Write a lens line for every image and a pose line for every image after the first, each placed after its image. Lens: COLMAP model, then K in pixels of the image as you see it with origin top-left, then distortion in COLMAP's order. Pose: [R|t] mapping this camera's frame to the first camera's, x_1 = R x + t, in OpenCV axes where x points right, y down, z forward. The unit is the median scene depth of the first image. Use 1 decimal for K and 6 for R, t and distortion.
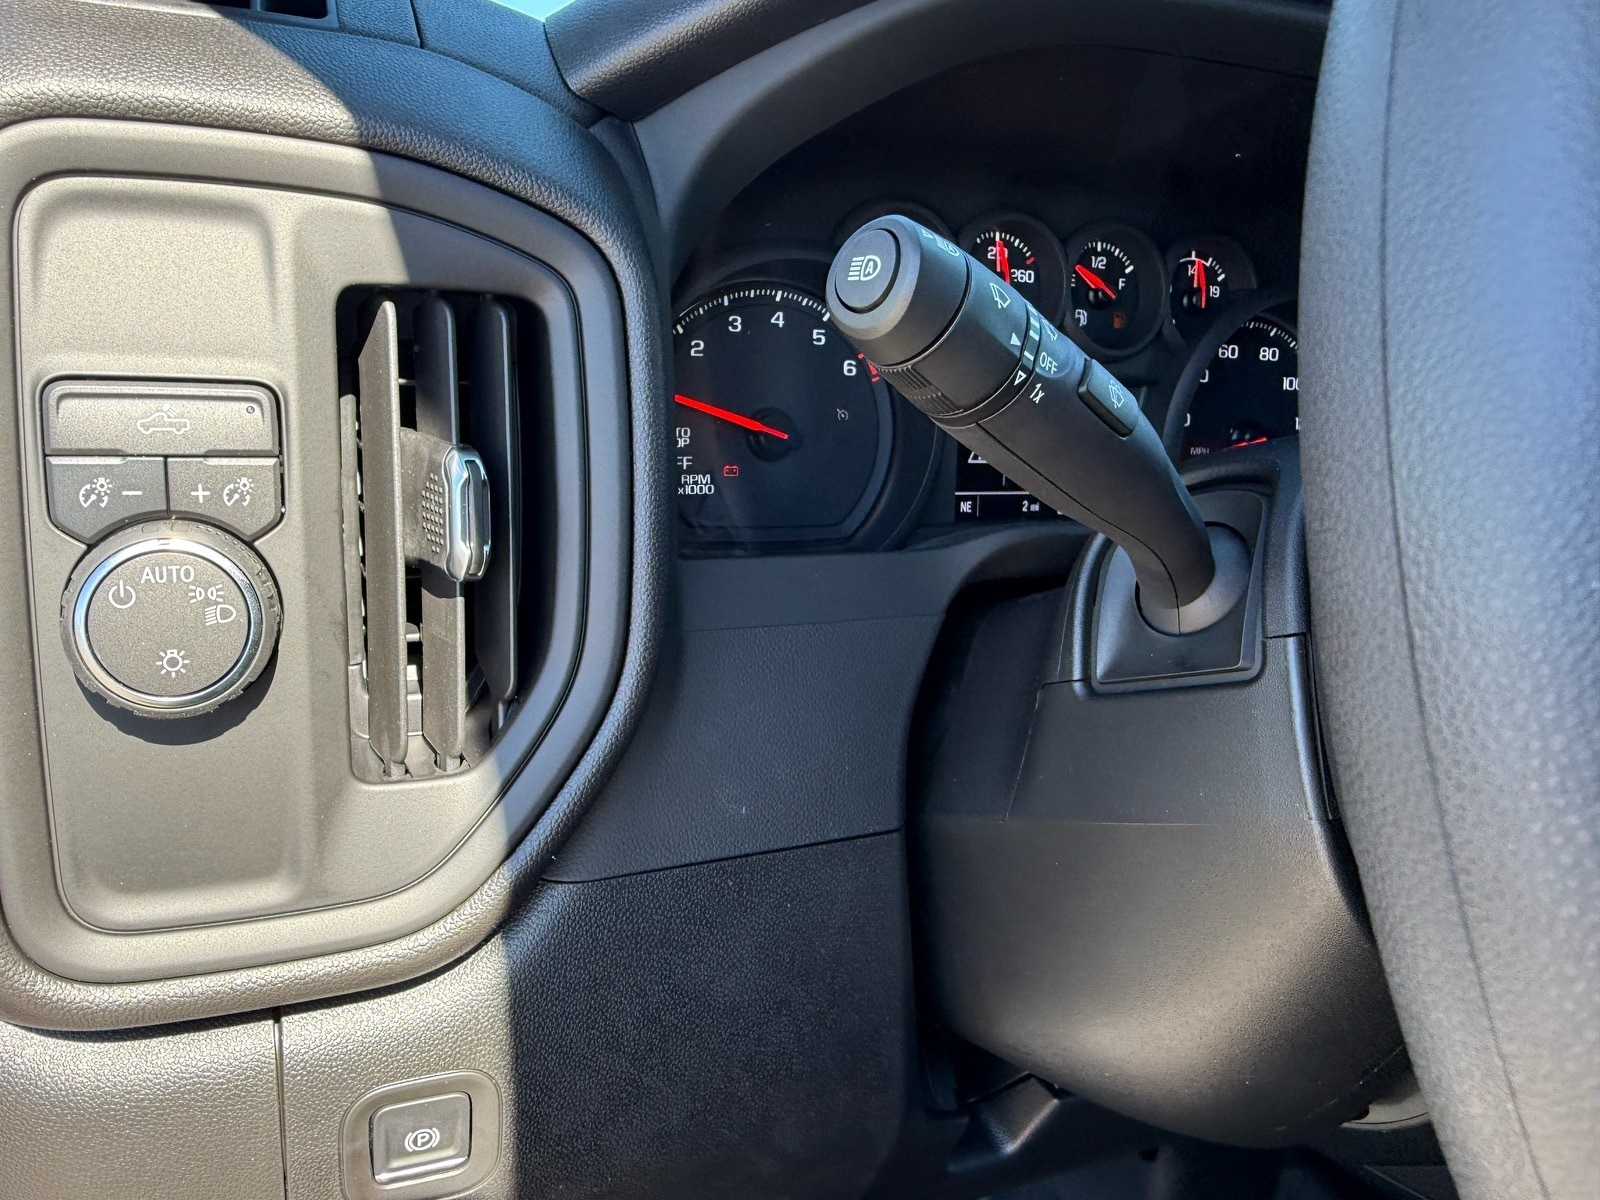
lens RADIAL K [[1110.0, 0, 713.2], [0, 1110.0, 605.8], [0, 0, 1]] dist [-0.000795, -0.000855]
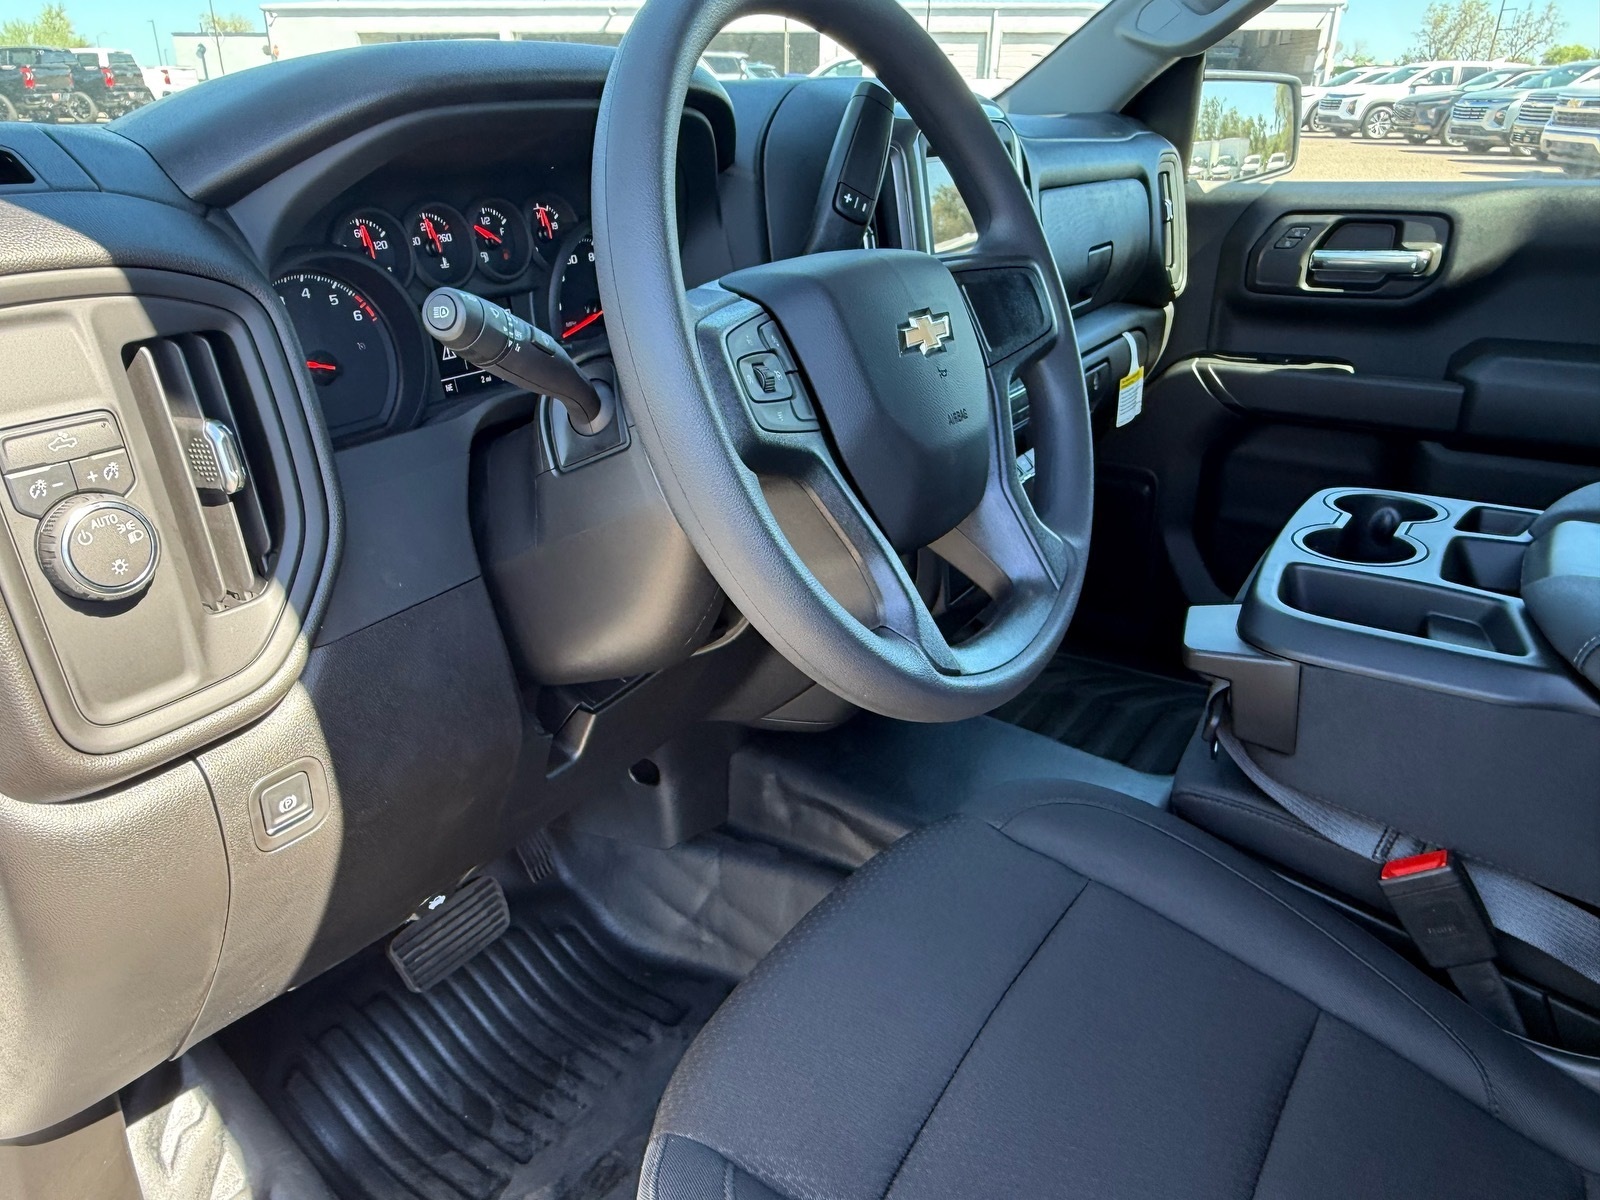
lens RADIAL K [[1113.4, 0, 755.0], [0, 1113.4, 602.6], [0, 0, 1]] dist [0.003159, -0.001144]
pose [[0.823175, -0.294166, 0.485644, -0.313767], [0.224902, 0.954295, 0.196826, -0.011977], [-0.521347, -0.052800, 0.851710, -0.685878]]
